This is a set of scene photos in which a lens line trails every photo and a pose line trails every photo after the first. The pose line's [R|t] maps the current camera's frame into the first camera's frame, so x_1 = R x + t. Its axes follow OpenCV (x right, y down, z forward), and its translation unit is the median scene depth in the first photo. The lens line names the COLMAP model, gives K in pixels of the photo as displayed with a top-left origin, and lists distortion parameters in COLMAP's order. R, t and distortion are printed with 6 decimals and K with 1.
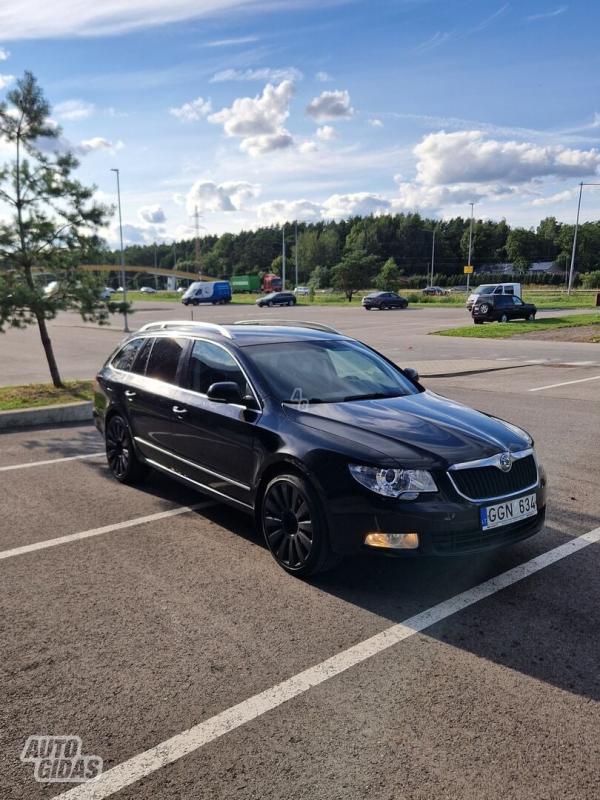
lens RADIAL K [[661.8, 0, 300.3], [0, 661.8, 399.6], [0, 0, 1]] dist [0.041260, -0.000270]
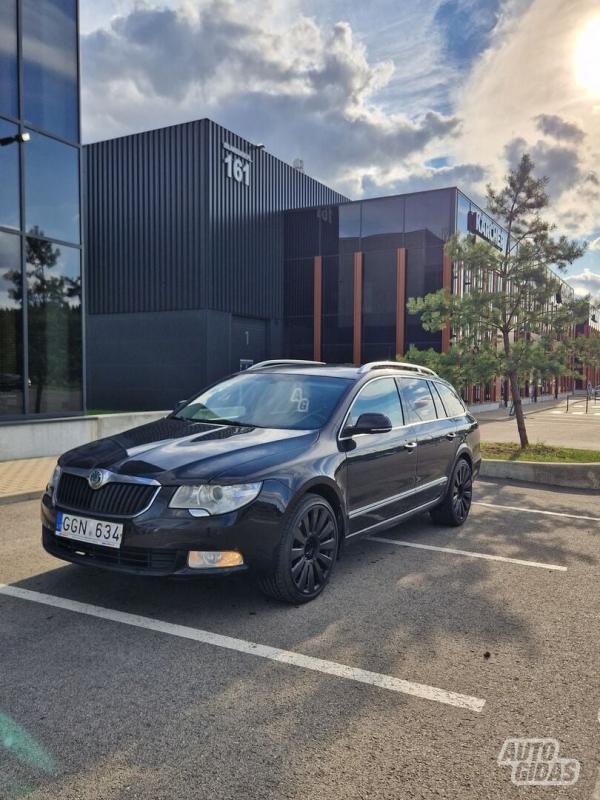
lens RADIAL K [[661.8, 0, 300.3], [0, 661.8, 400.1], [0, 0, 1]] dist [0.041260, -0.000270]
pose [[0.337667, 0.030481, -0.940772, 1.291806], [-0.154178, 0.987768, -0.023334, -0.040821], [0.928553, 0.152925, 0.338236, 0.915695]]
